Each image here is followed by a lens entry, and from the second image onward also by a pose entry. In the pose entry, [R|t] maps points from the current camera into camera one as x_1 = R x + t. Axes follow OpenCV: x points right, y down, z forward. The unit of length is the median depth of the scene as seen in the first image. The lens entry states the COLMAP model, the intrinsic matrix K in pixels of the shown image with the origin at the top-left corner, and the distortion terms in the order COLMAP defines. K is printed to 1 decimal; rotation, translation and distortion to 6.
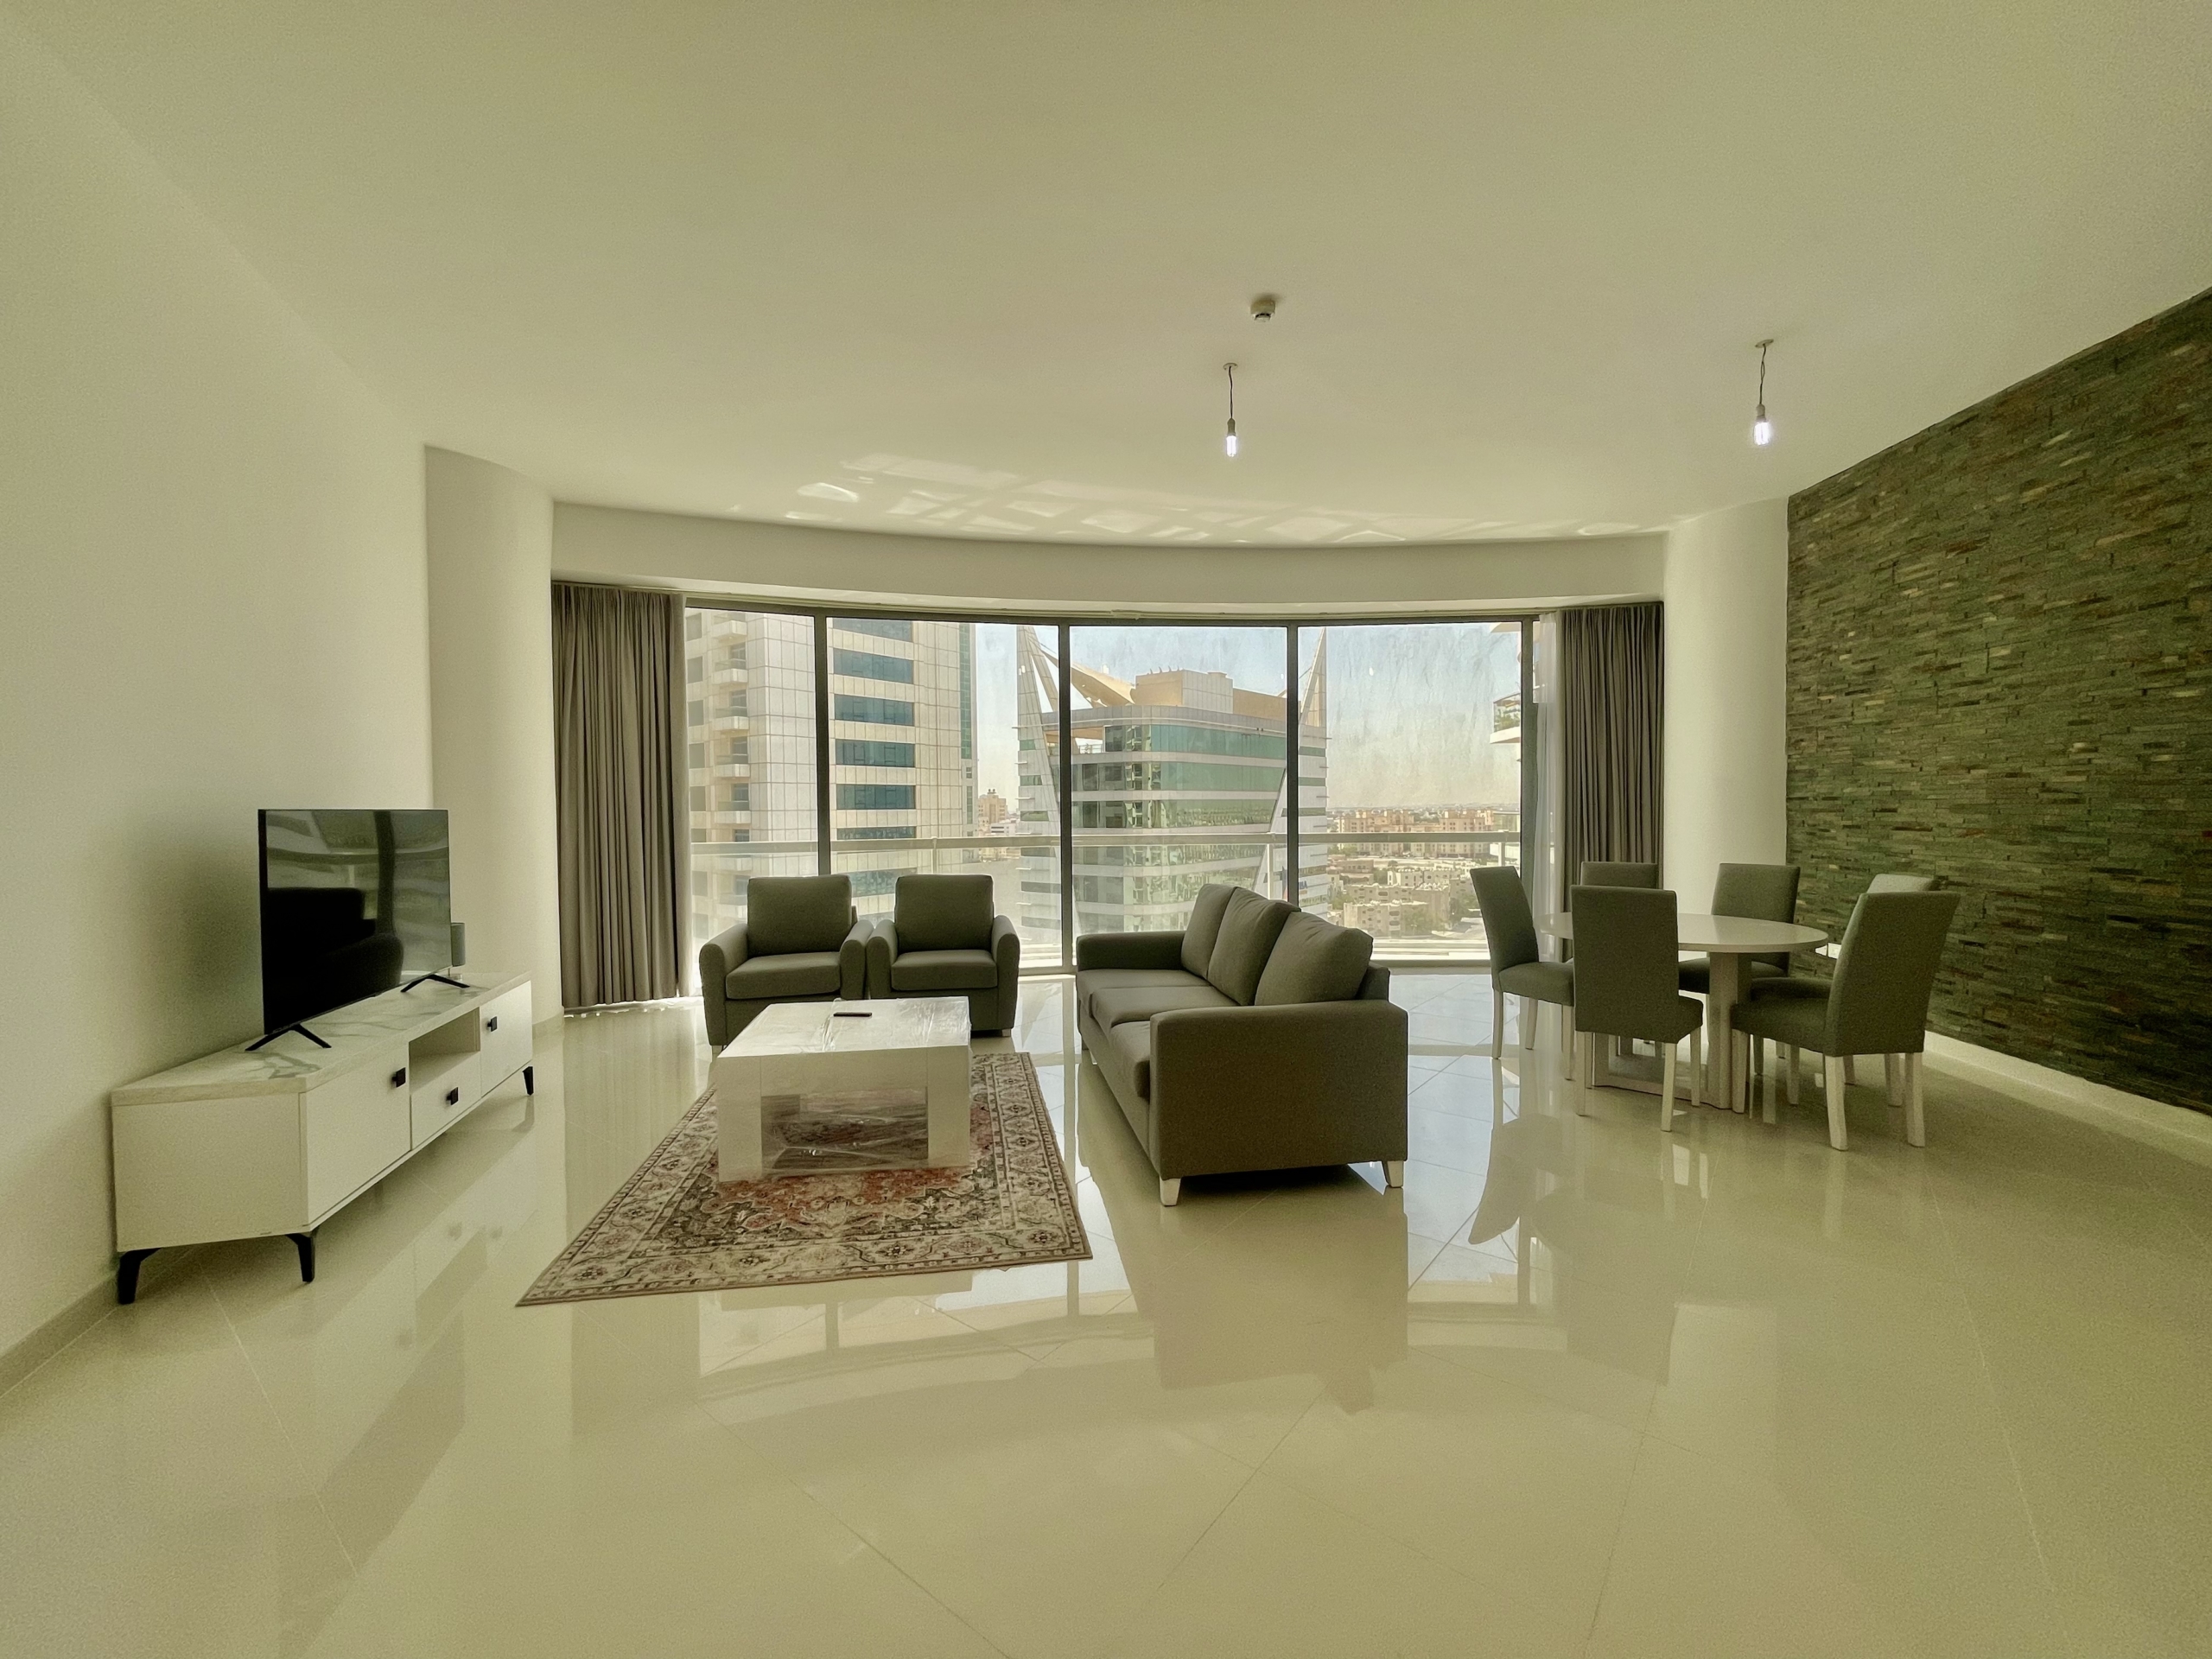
lens RADIAL K [[891.6, 0, 1094.2], [0, 891.6, 828.9], [0, 0, 1]] dist [-0.000577, 0.000486]
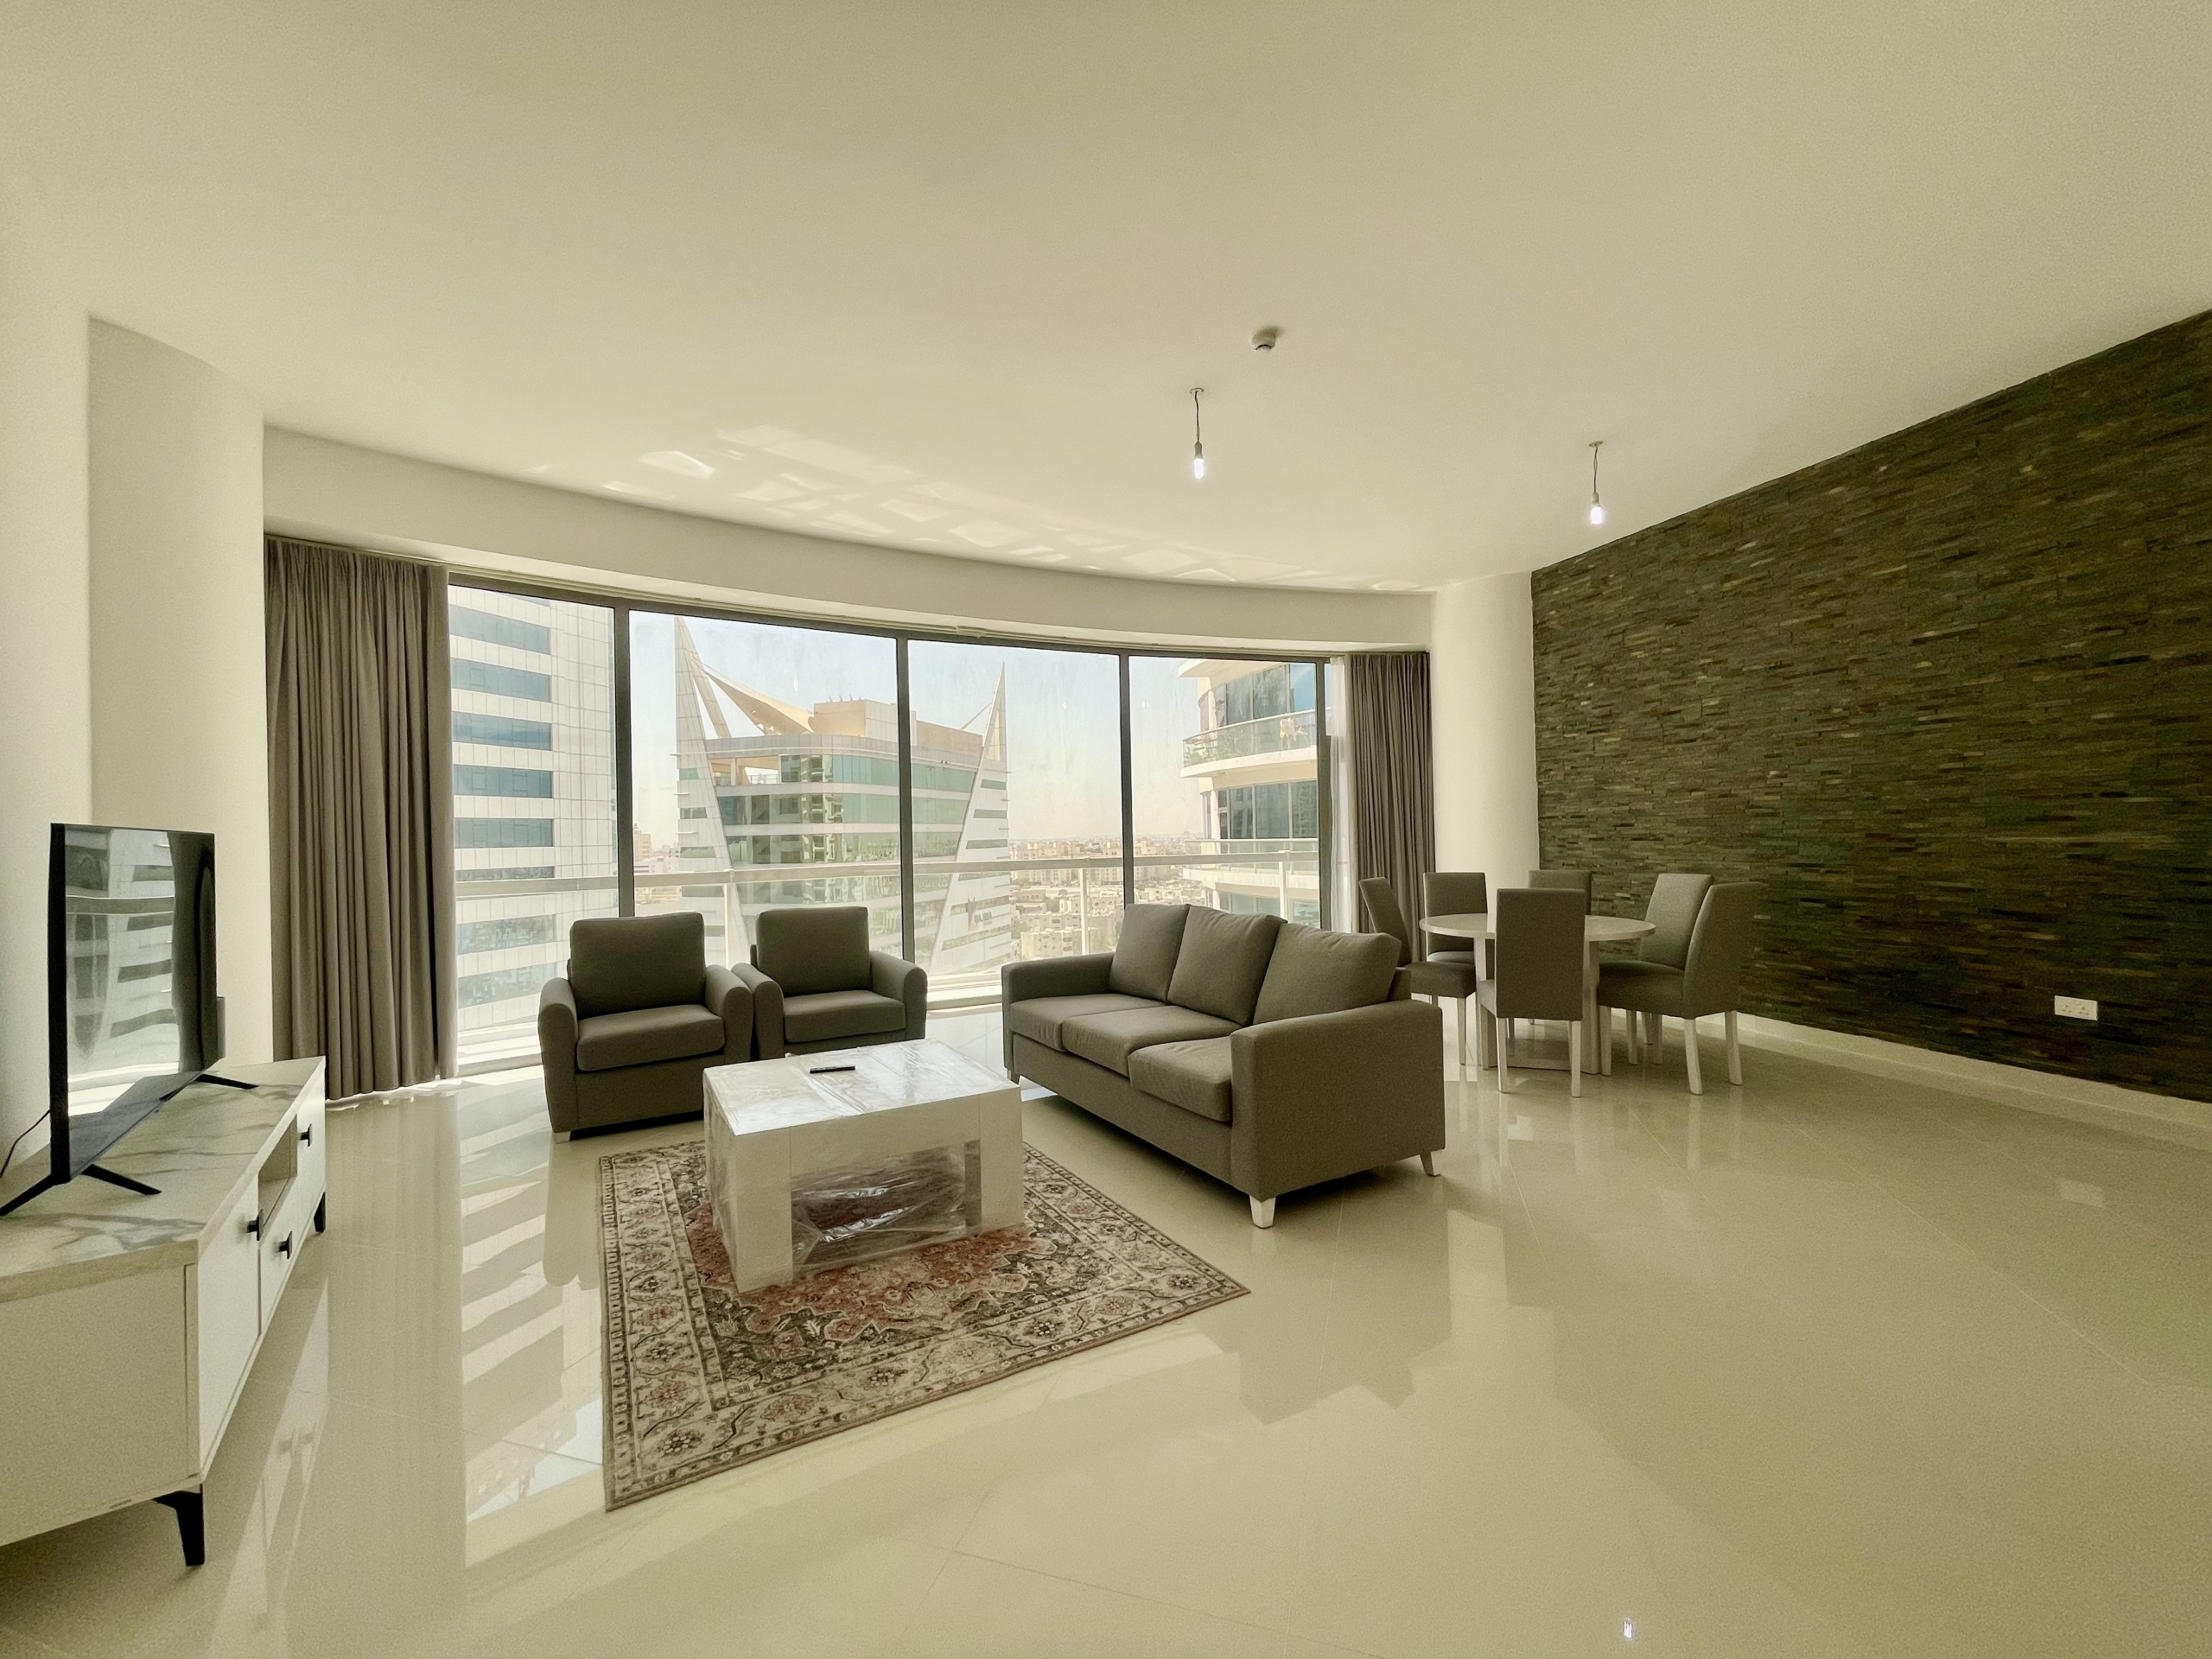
lens RADIAL K [[891.6, 0, 1098.3], [0, 891.6, 830.3], [0, 0, 1]] dist [-0.000577, 0.000486]
pose [[0.936608, -0.009306, 0.350256, -0.256916], [0.021481, 0.999292, -0.030892, 0.009822], [-0.349721, 0.036458, 0.936144, 0.084103]]
